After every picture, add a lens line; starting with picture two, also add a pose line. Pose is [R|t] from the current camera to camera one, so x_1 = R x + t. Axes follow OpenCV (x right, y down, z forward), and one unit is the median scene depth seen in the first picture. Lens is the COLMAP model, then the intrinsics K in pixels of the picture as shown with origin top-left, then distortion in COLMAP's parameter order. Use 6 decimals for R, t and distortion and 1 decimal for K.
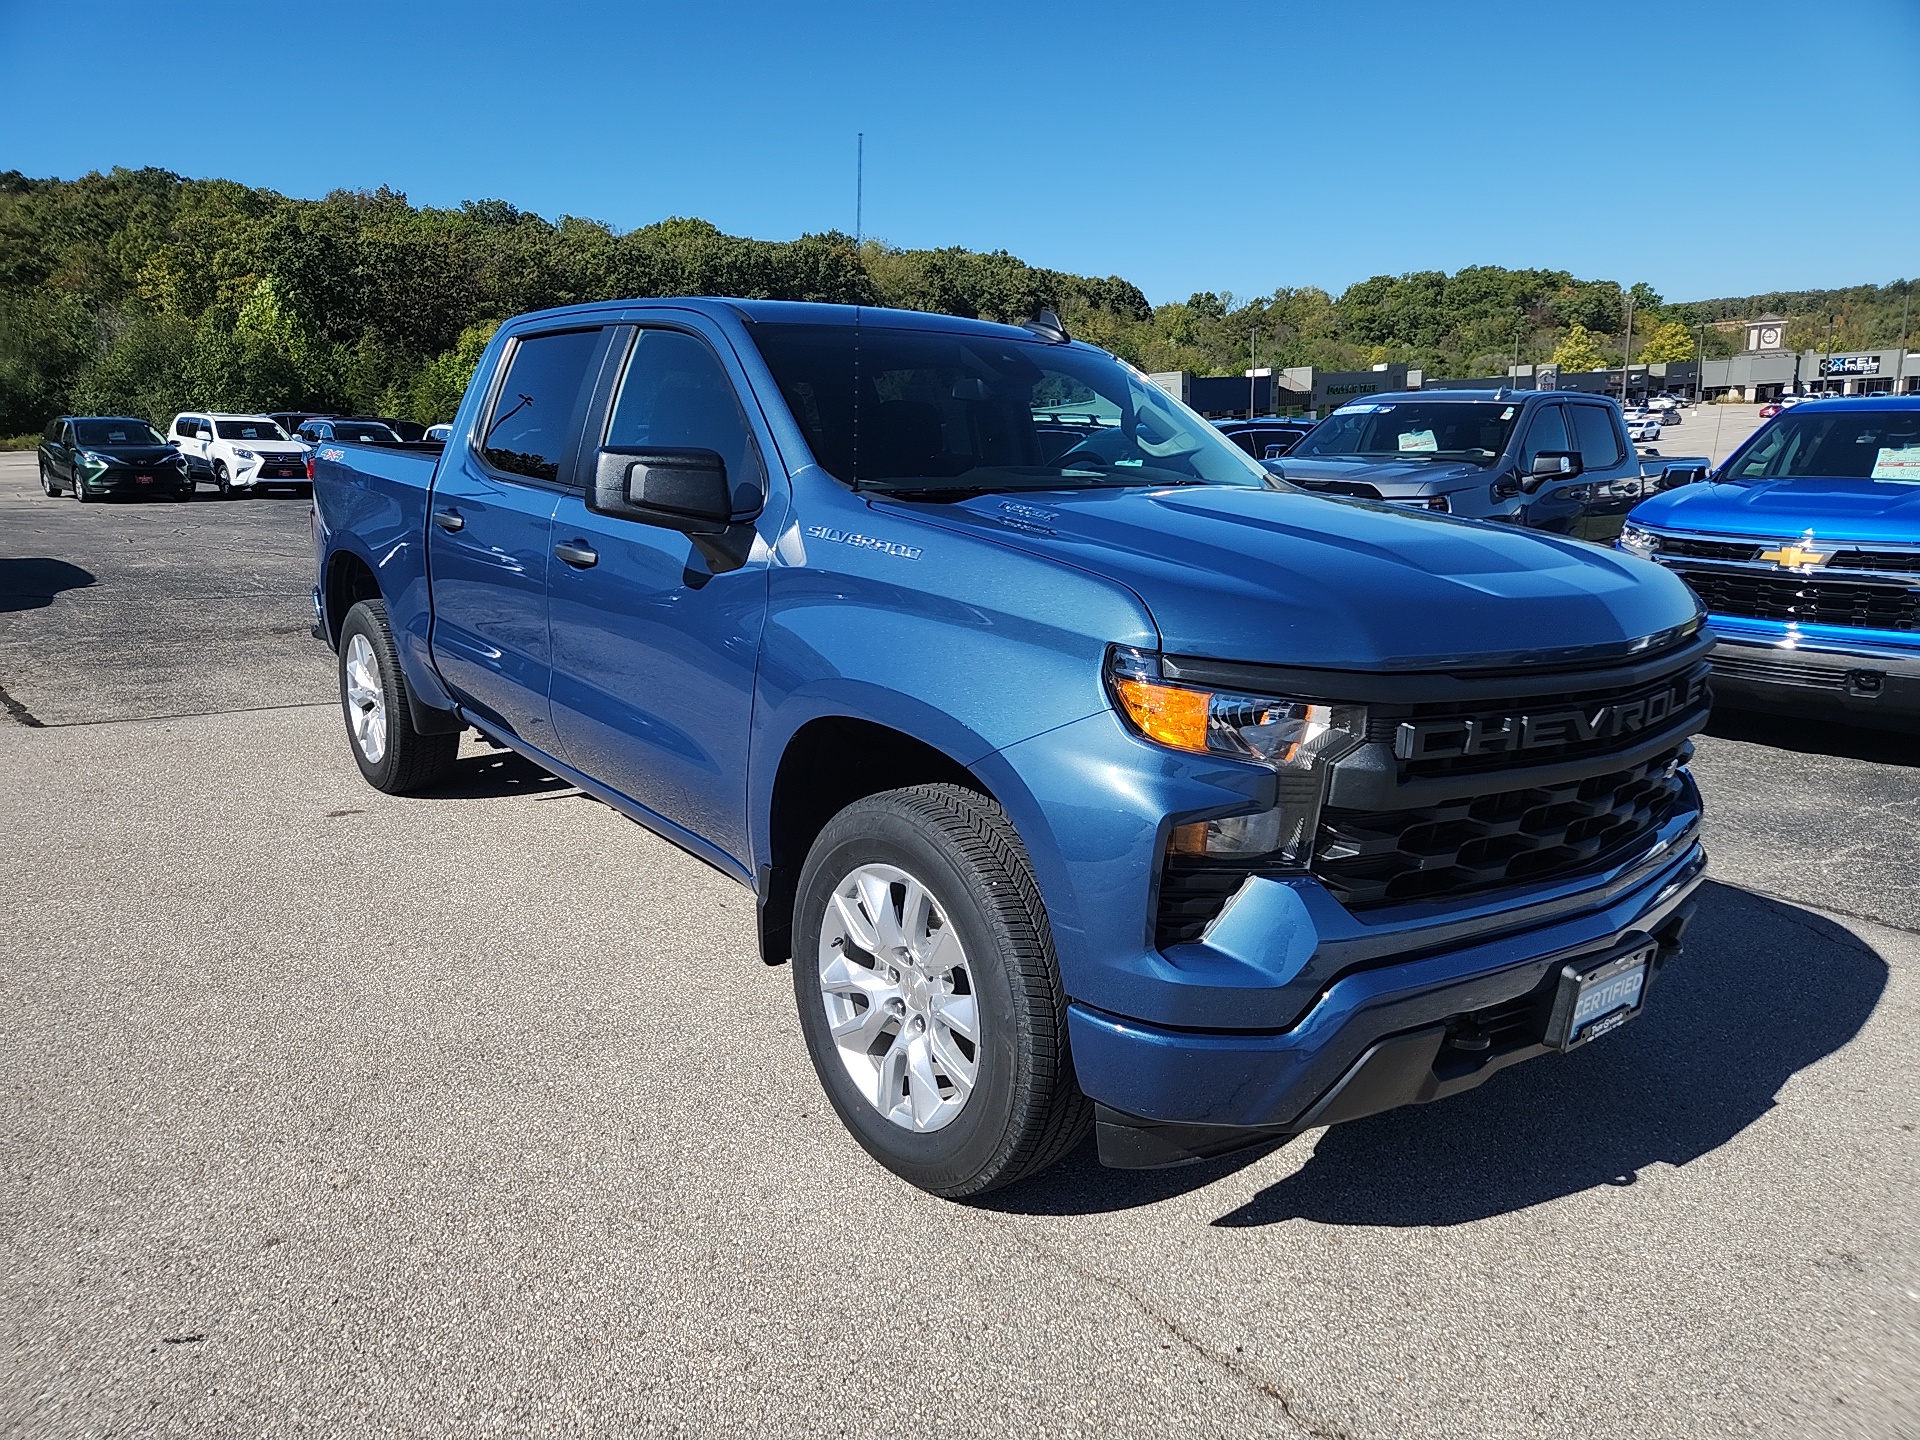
lens RADIAL K [[1298.7, 0, 951.1], [0, 1298.7, 724.6], [0, 0, 1]] dist [0.071407, -0.075530]
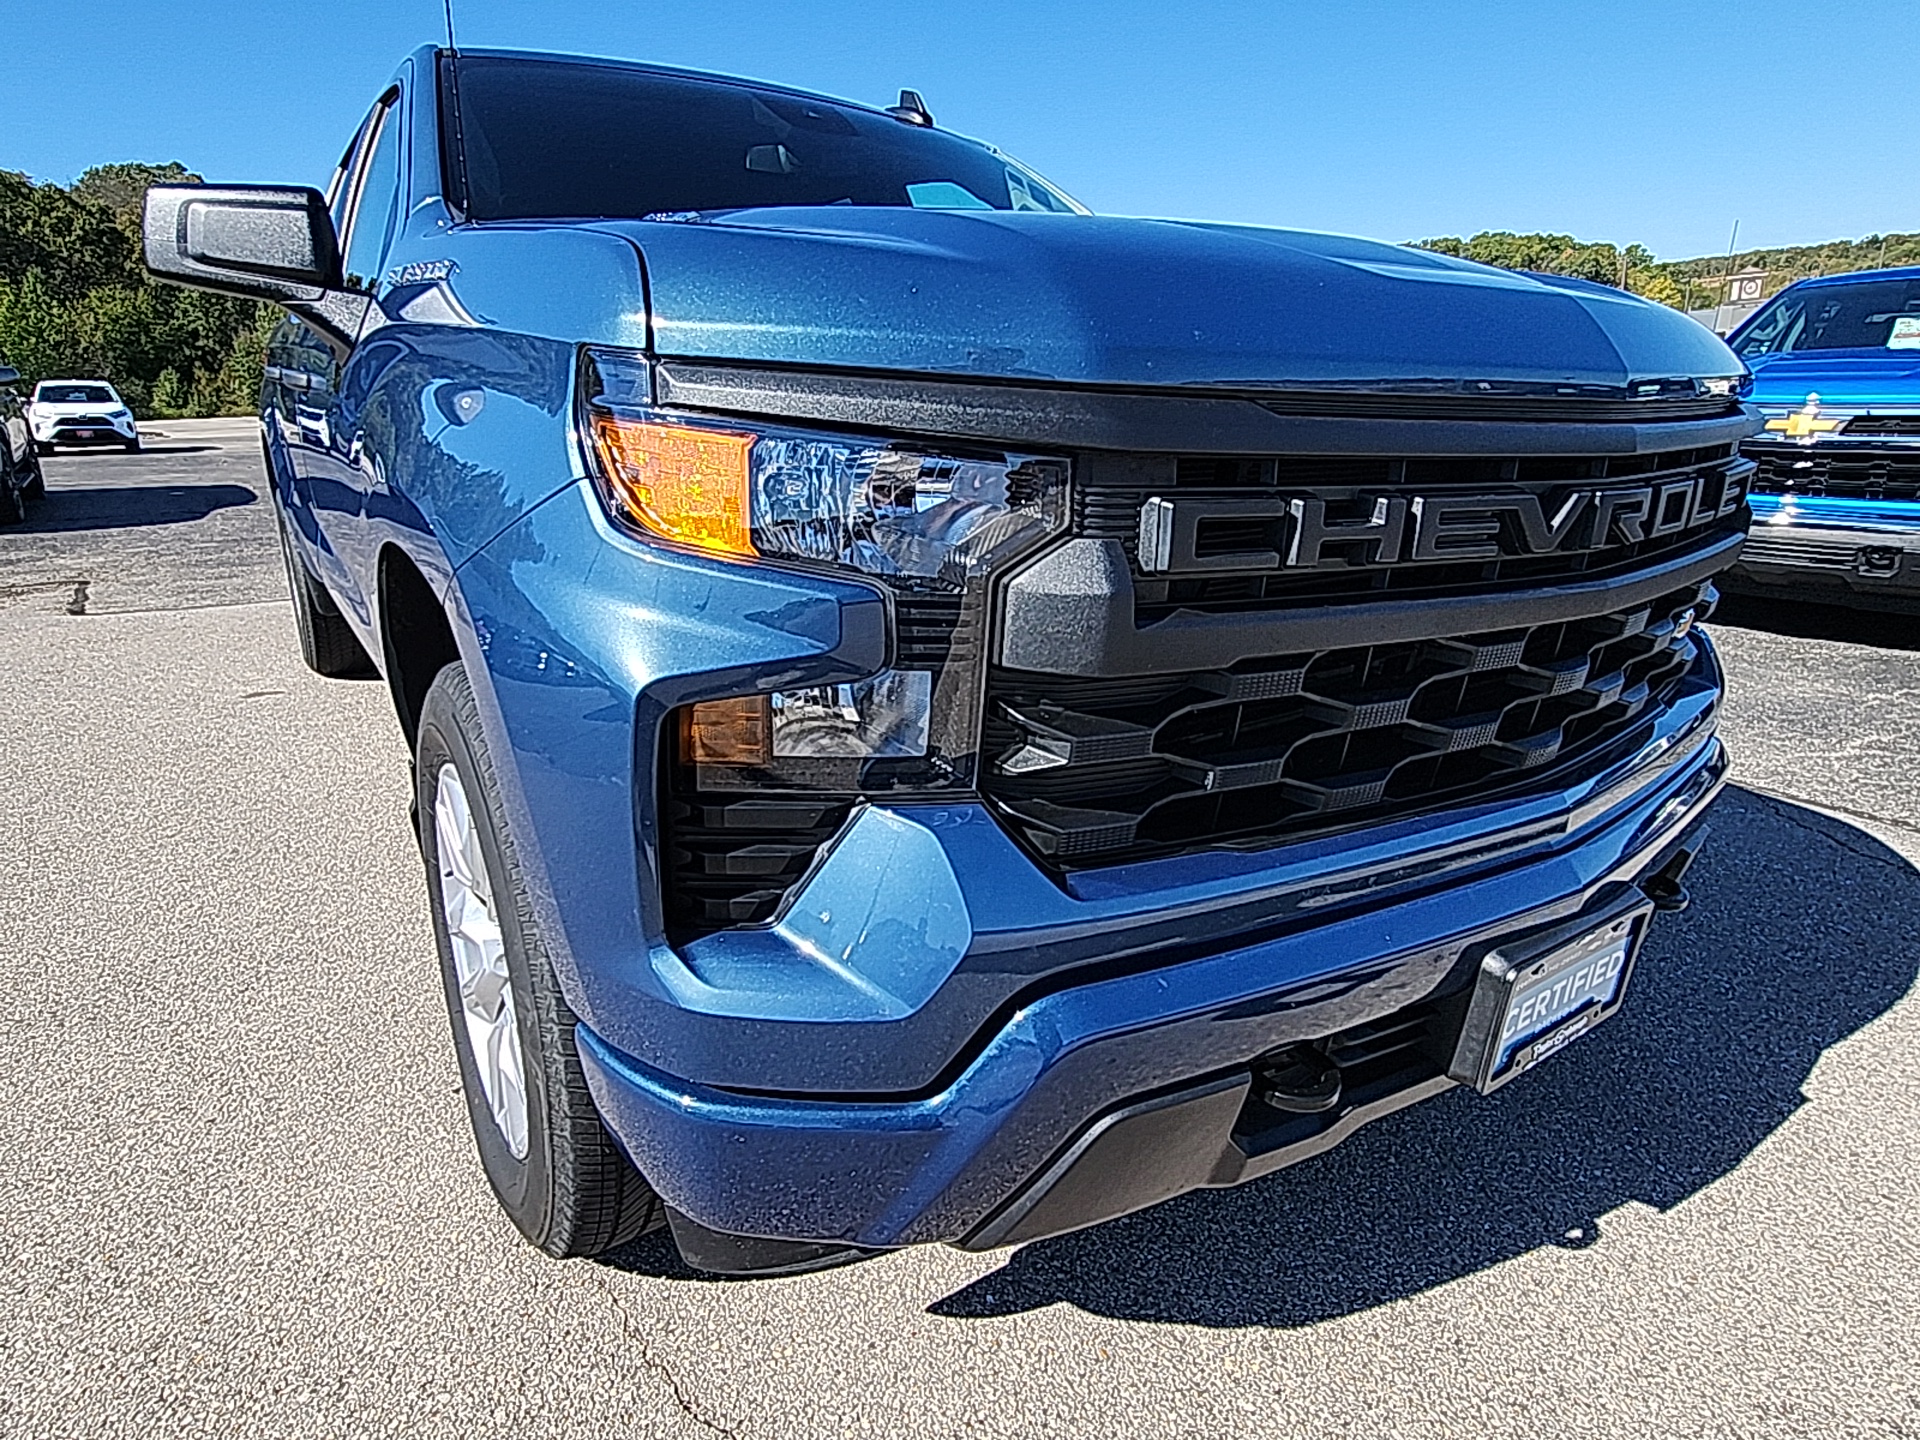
lens RADIAL K [[1063.4, 0, 950.6], [0, 1063.4, 705.9], [0, 0, 1]] dist [0.000526, -0.000701]
pose [[0.997018, 0.005303, -0.076982, 0.255741], [0.000241, 0.997417, 0.071830, 0.040546], [0.077164, -0.071634, 0.994442, 0.504032]]
